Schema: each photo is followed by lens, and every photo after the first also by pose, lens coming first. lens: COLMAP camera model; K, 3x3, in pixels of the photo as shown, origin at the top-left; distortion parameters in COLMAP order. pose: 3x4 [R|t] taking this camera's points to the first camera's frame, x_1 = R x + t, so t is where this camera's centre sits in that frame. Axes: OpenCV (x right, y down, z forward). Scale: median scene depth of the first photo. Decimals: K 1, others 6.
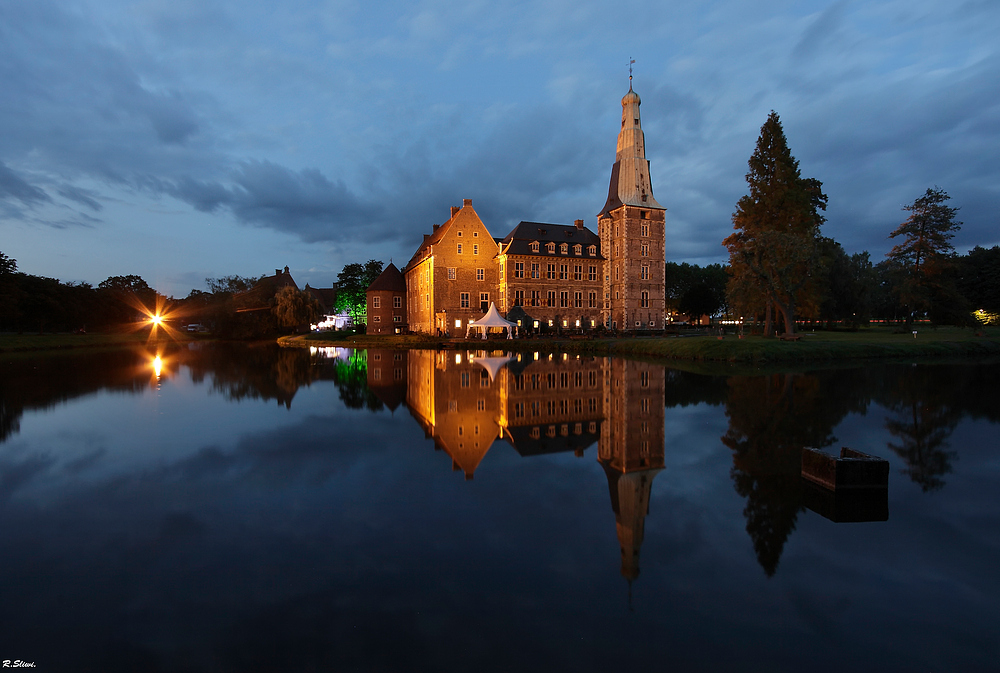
lens RADIAL K [[476.6, 0, 502.3], [0, 476.6, 335.2], [0, 0, 1]] dist [-0.000555, 0.000022]
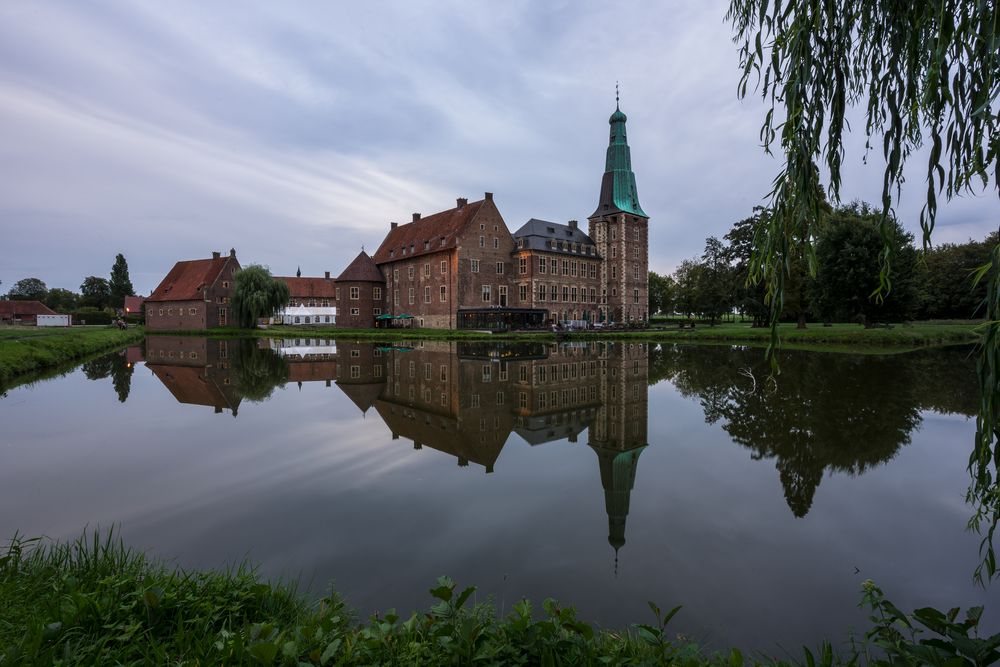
lens RADIAL K [[487.5, 0, 497.1], [0, 487.5, 328.4], [0, 0, 1]] dist [-0.049614, 0.000139]
pose [[0.938978, -0.001799, 0.343974, -0.400515], [0.003192, 0.999989, -0.003485, 0.003641], [-0.343964, 0.004371, 0.938973, 0.035979]]
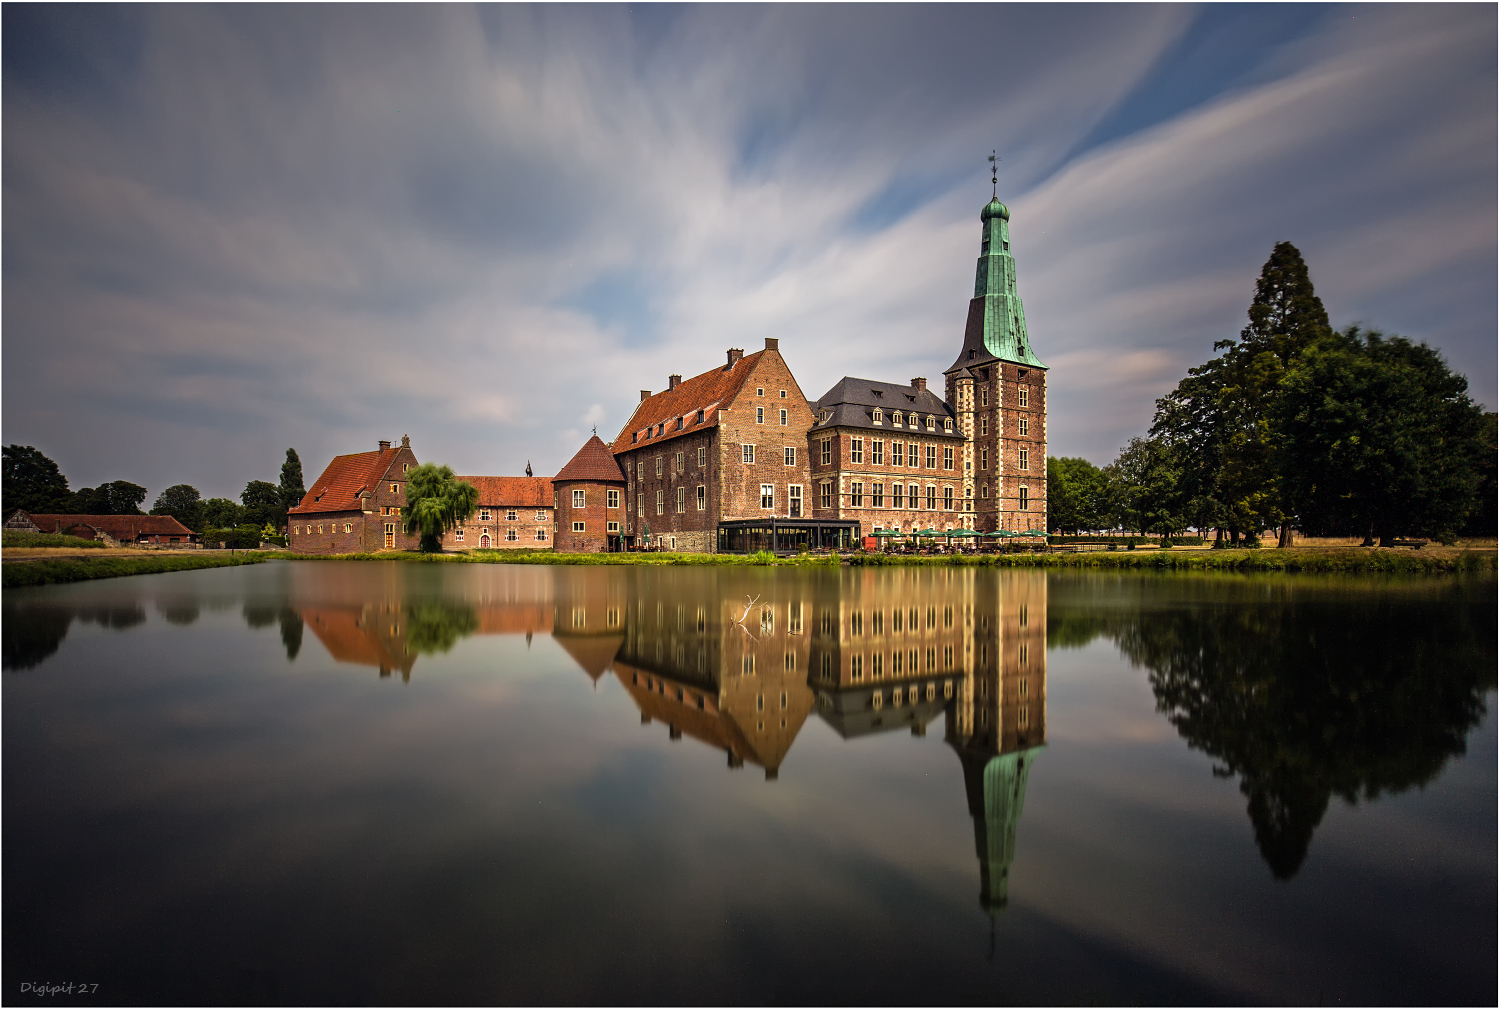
lens RADIAL K [[783.7, 0, 750.5], [0, 783.7, 551.0], [0, 0, 1]] dist [-0.024482, 0.000021]
pose [[0.980663, -0.000288, 0.195703, -0.299077], [0.002795, 0.999918, -0.012534, 0.012422], [-0.195684, 0.012838, 0.980583, -0.017217]]
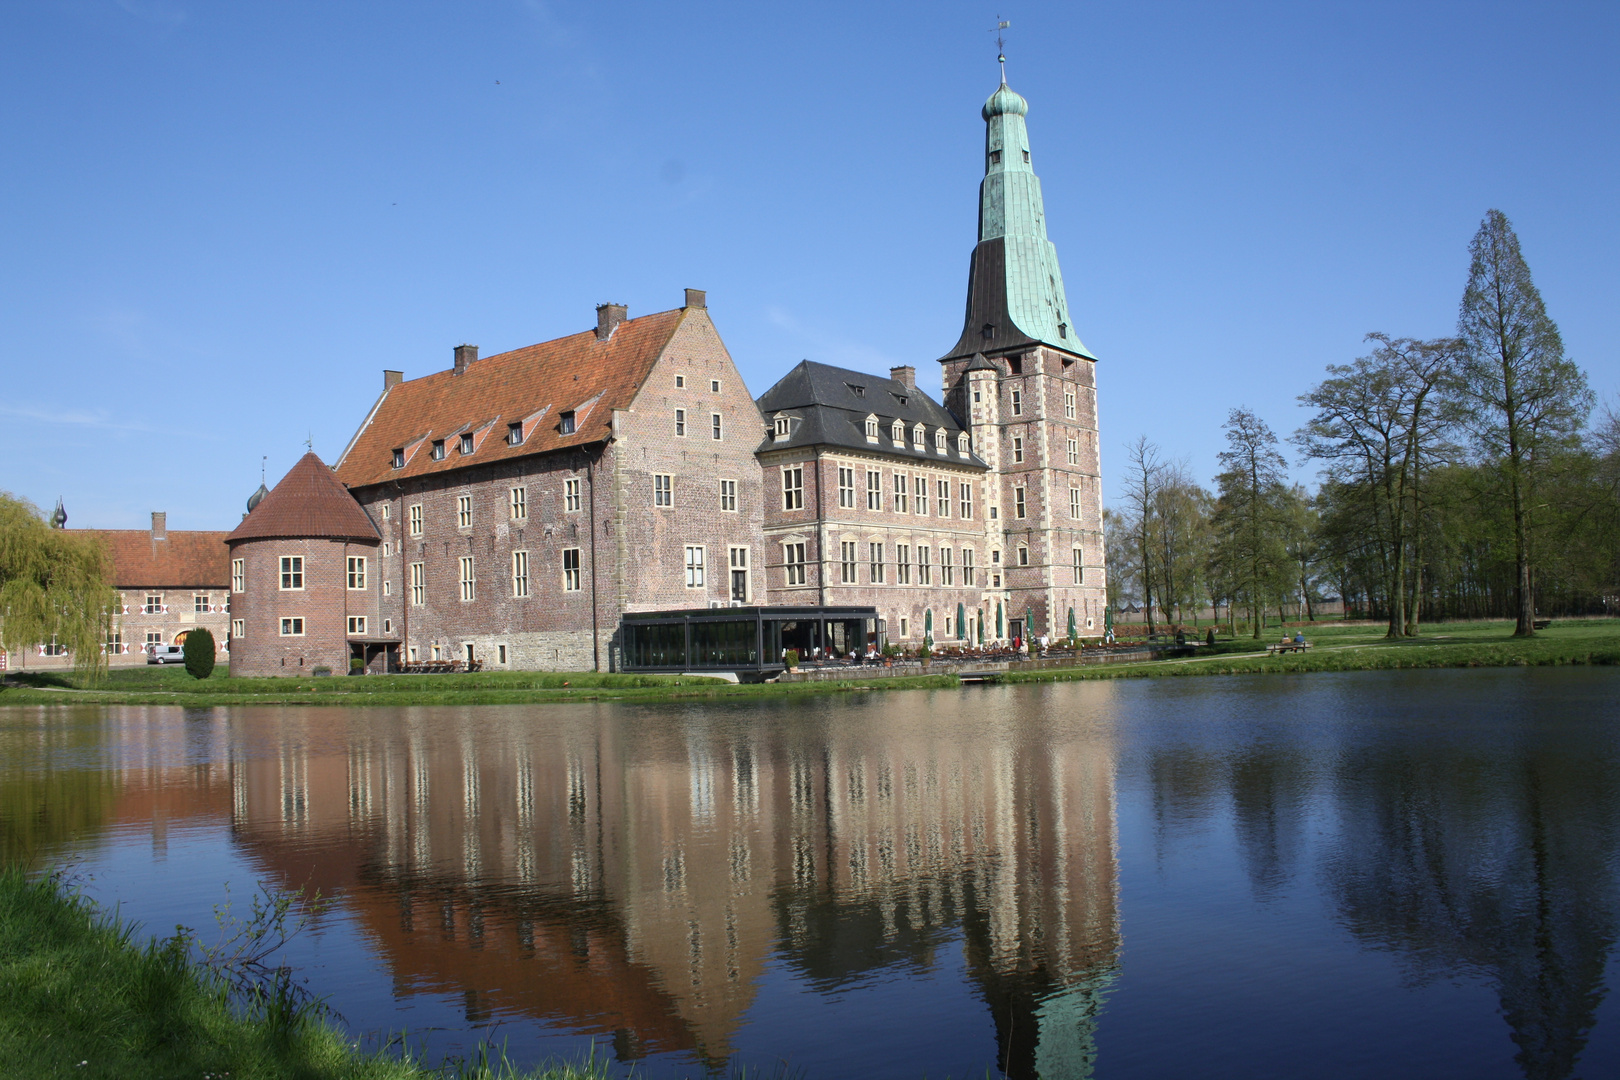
lens RADIAL K [[1351.4, 0, 814.3], [0, 1351.4, 536.4], [0, 0, 1]] dist [-0.117555, 0.004269]
pose [[0.863581, 0.015291, 0.503978, -0.498327], [0.036360, 0.995049, -0.092495, 0.000583], [-0.502897, 0.098202, 0.858750, 0.091102]]
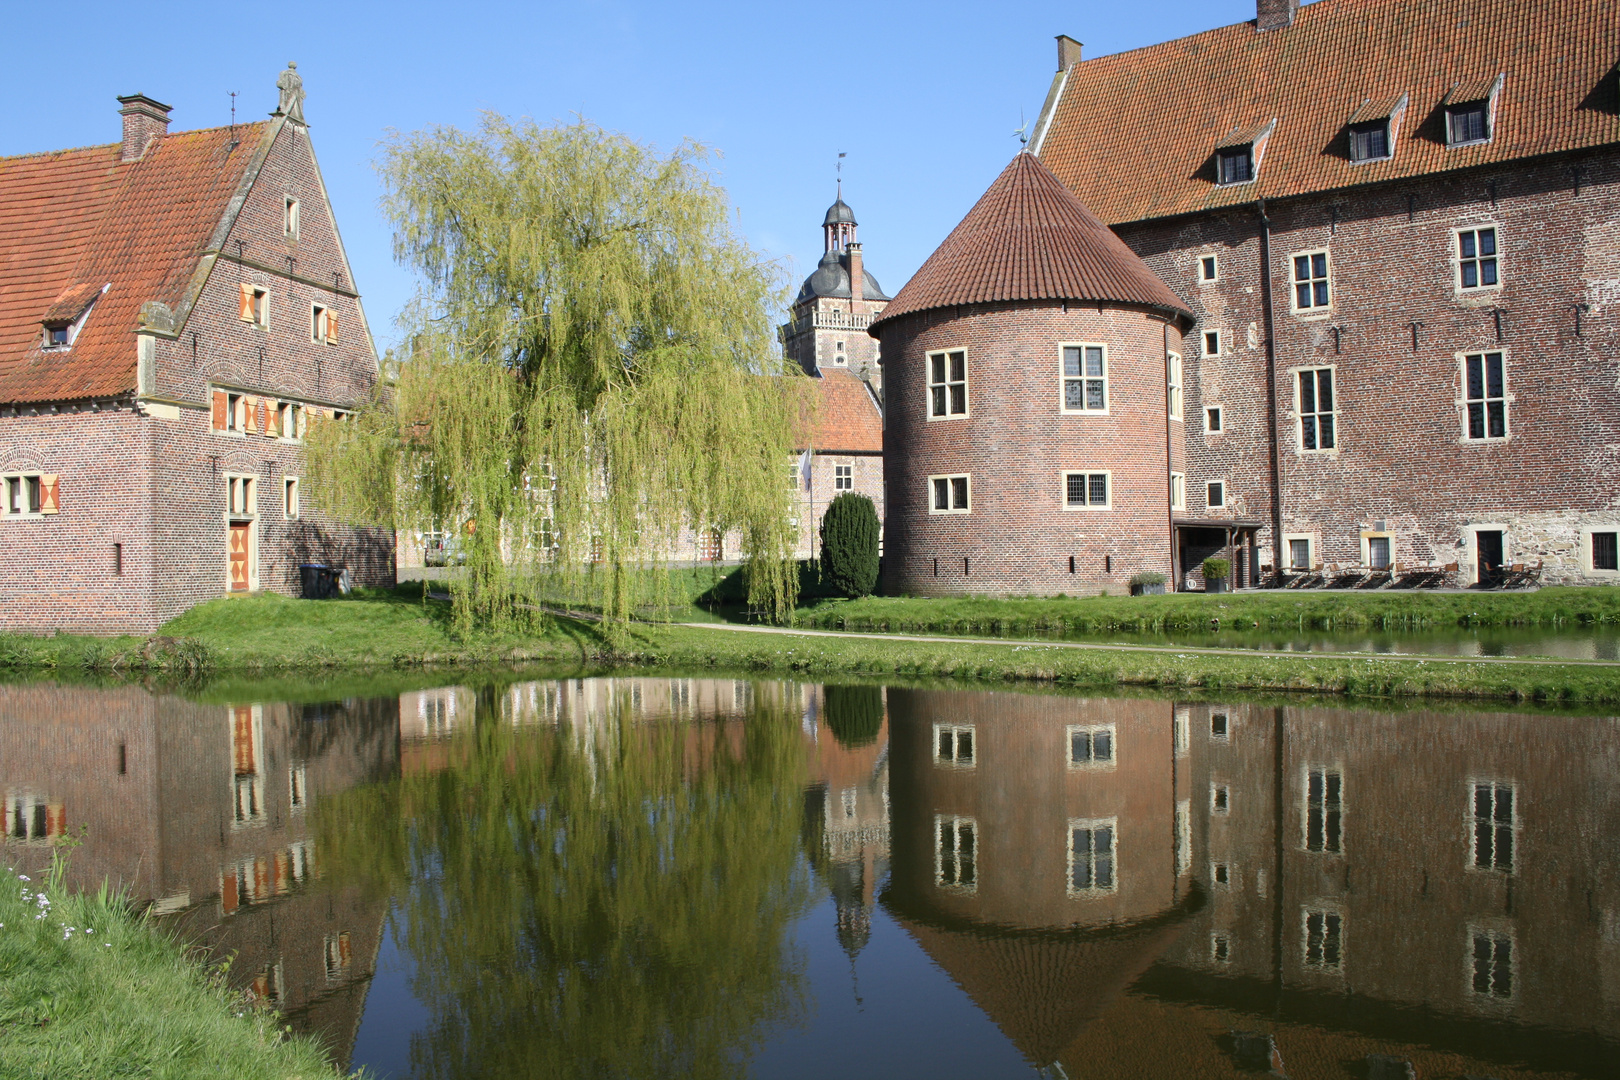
lens RADIAL K [[1351.4, 0, 814.3], [0, 1351.4, 536.4], [0, 0, 1]] dist [-0.117555, 0.004269]
pose [[0.854235, -0.005630, 0.519856, -0.680801], [0.021001, 0.999499, -0.023684, -0.013415], [-0.519462, 0.031149, 0.853926, 0.839739]]
